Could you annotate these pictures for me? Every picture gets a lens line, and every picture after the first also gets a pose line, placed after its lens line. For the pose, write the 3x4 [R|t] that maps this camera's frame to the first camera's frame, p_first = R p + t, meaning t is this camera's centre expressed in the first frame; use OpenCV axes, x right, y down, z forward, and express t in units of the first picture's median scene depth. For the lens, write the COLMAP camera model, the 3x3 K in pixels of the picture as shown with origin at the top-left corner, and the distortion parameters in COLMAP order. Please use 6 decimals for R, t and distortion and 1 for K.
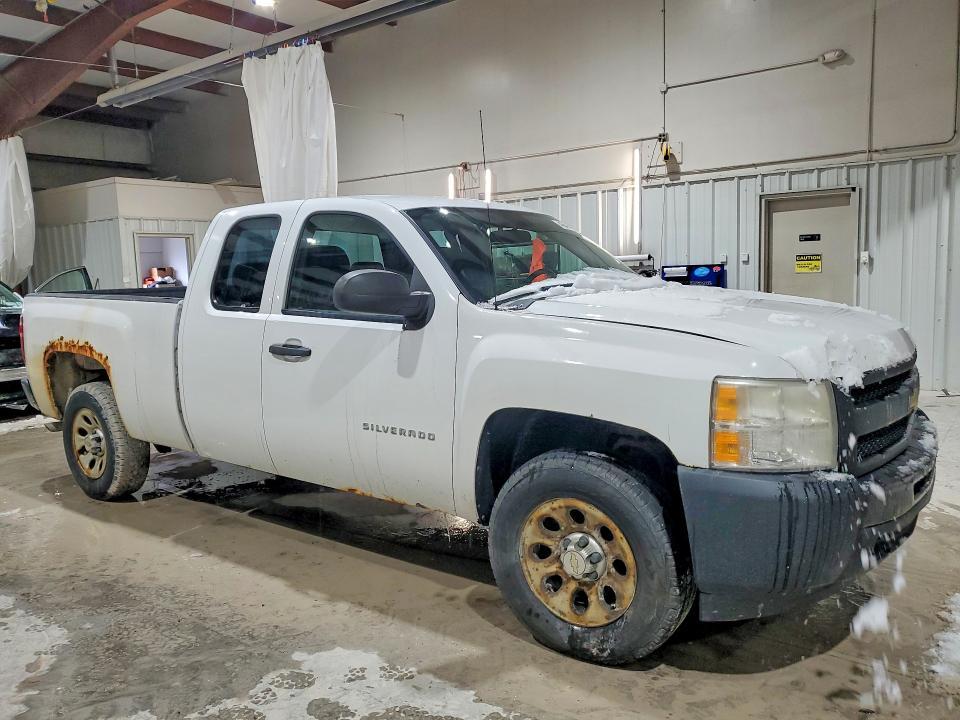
lens RADIAL K [[766.2, 0, 474.2], [0, 766.2, 358.2], [0, 0, 1]] dist [0.015124, 0.007127]
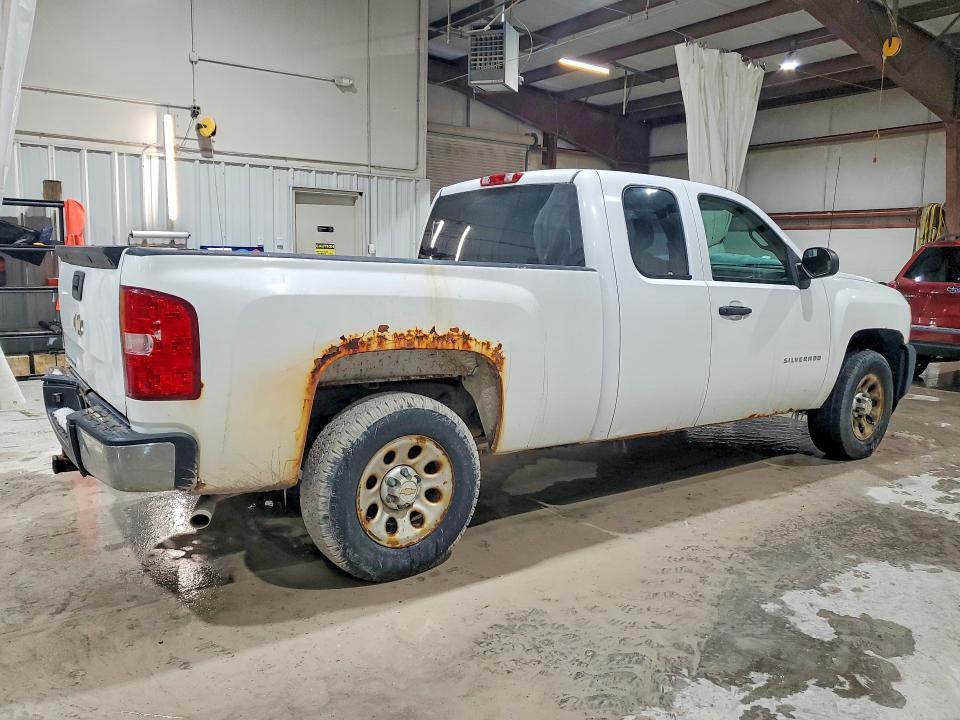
lens RADIAL K [[766.2, 0, 474.2], [0, 766.2, 358.2], [0, 0, 1]] dist [0.015124, 0.007127]
pose [[0.277631, -0.090007, 0.956462, -1.161320], [0.080892, 0.994256, 0.070083, -0.041331], [-0.957276, 0.057913, 0.283317, 0.817878]]
